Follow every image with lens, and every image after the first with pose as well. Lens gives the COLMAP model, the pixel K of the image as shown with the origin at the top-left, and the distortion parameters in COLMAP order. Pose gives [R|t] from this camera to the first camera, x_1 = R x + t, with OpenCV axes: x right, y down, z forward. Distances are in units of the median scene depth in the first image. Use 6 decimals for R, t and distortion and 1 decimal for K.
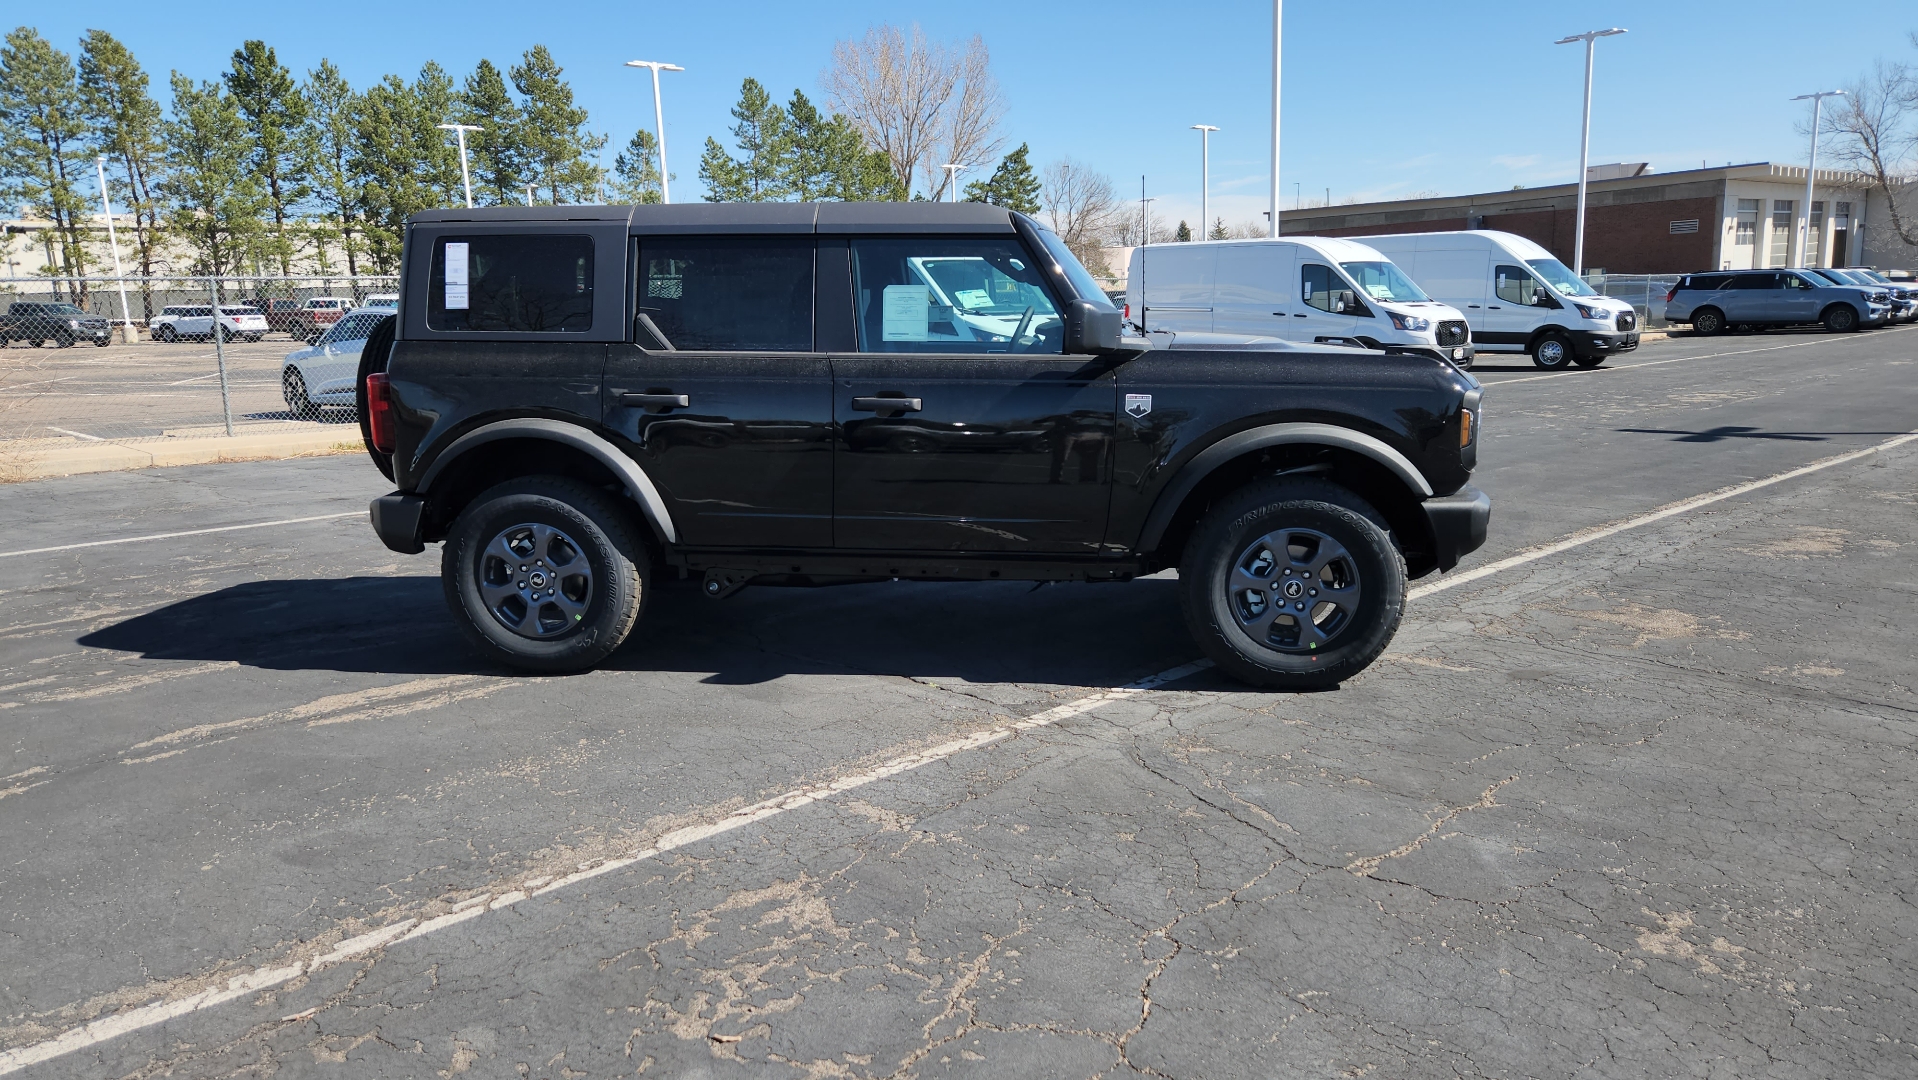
lens RADIAL K [[1286.1, 0, 920.9], [0, 1286.1, 548.0], [0, 0, 1]] dist [0.076600, -0.063978]
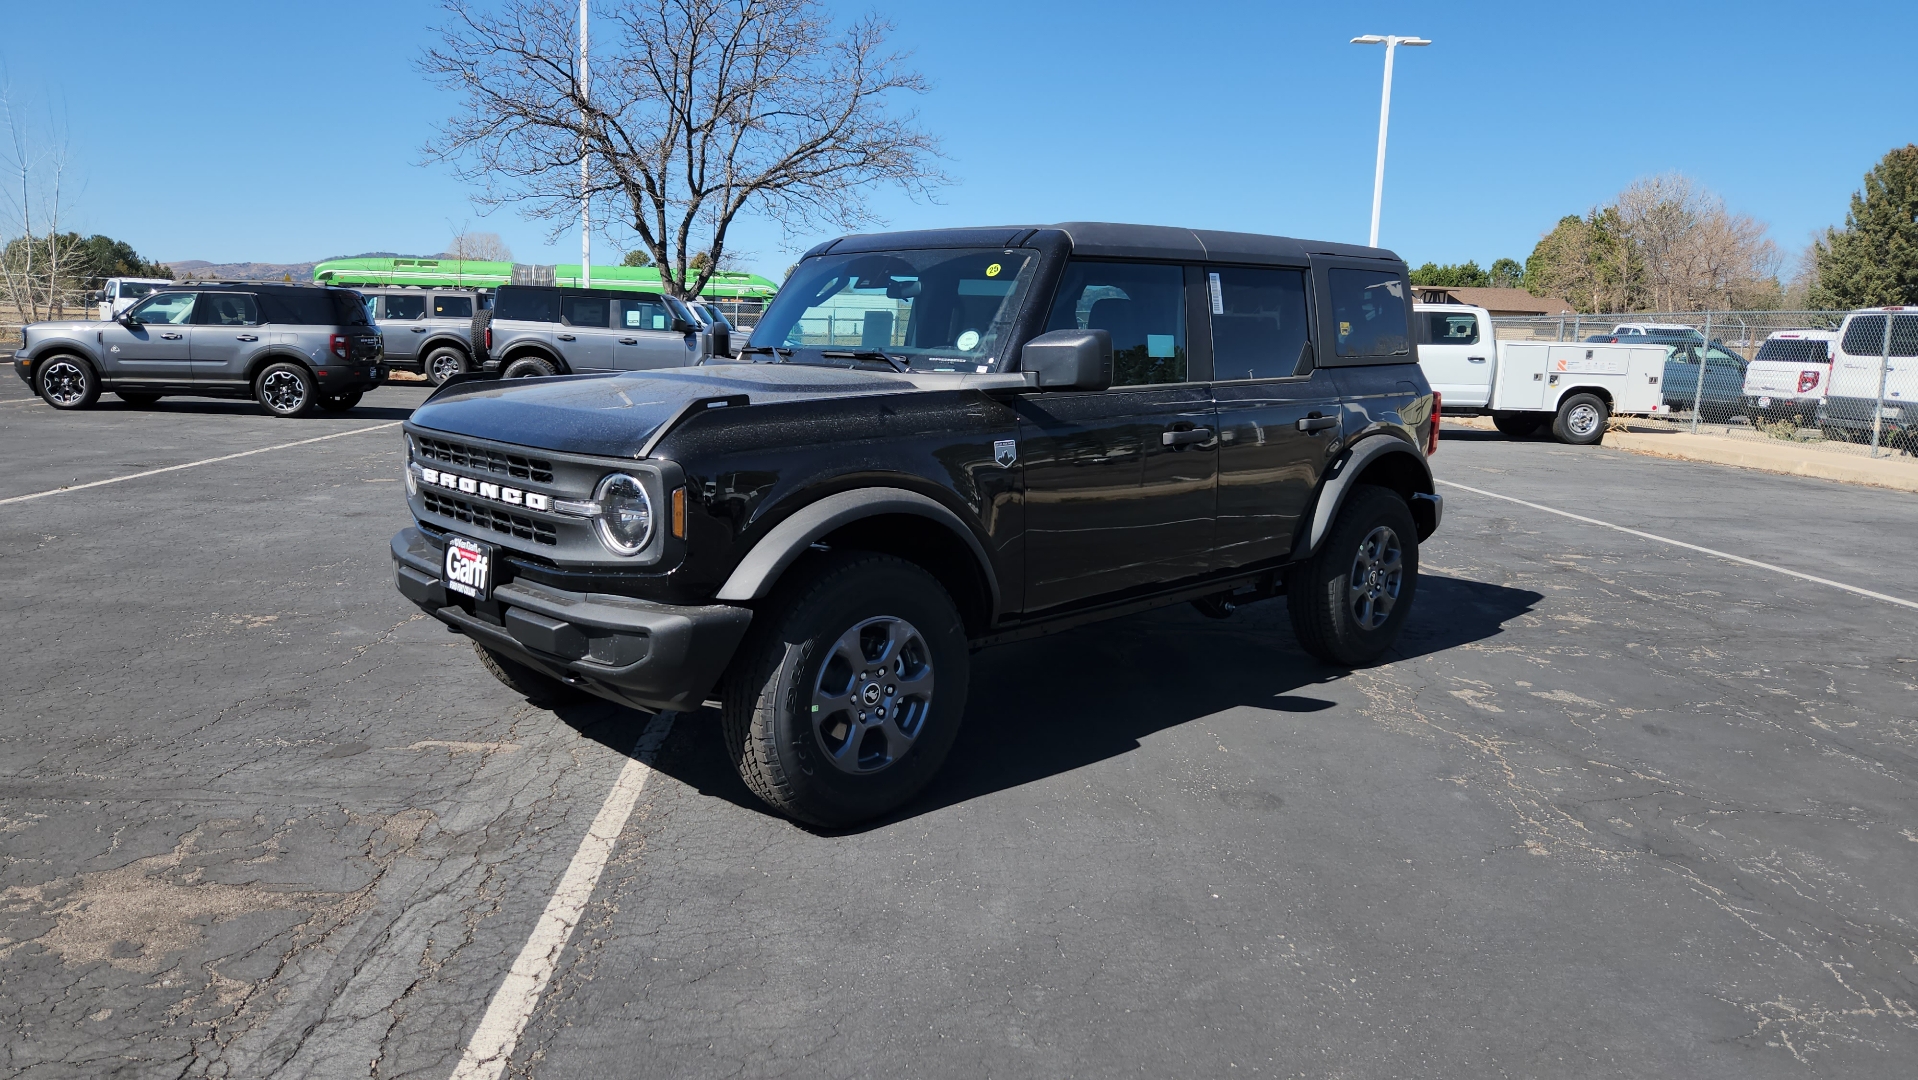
lens RADIAL K [[1282.8, 0, 919.1], [0, 1282.8, 543.4], [0, 0, 1]] dist [0.067385, -0.052837]
pose [[-0.640190, 0.128880, -0.757329, 0.813856], [-0.153809, 0.944362, 0.290727, -0.326108], [0.752662, 0.302604, -0.584749, 1.656443]]
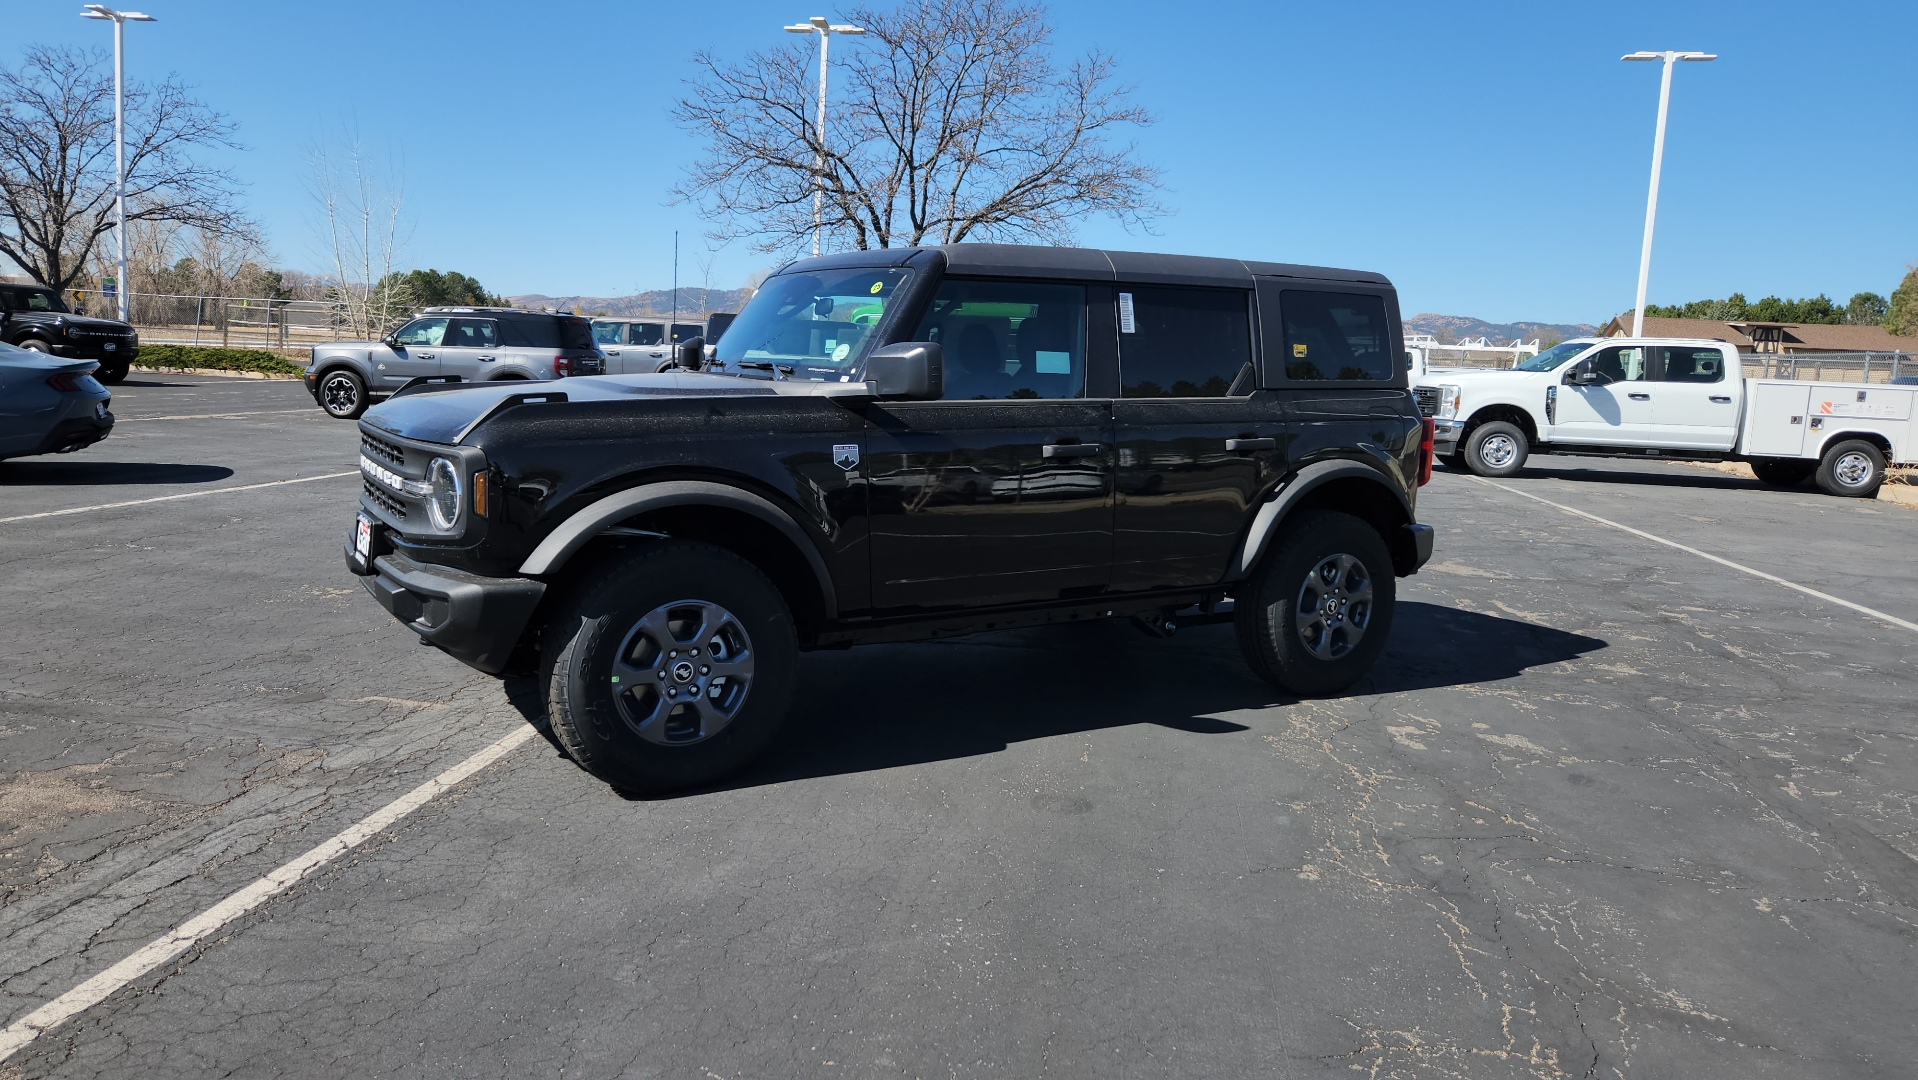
lens RADIAL K [[1281.7, 0, 911.1], [0, 1281.7, 521.2], [0, 0, 1]] dist [0.066057, -0.052843]
pose [[-0.790027, 0.068491, -0.609234, 0.659297], [-0.135595, 0.949609, 0.282590, -0.358584], [0.597889, 0.305863, -0.740930, 1.870317]]
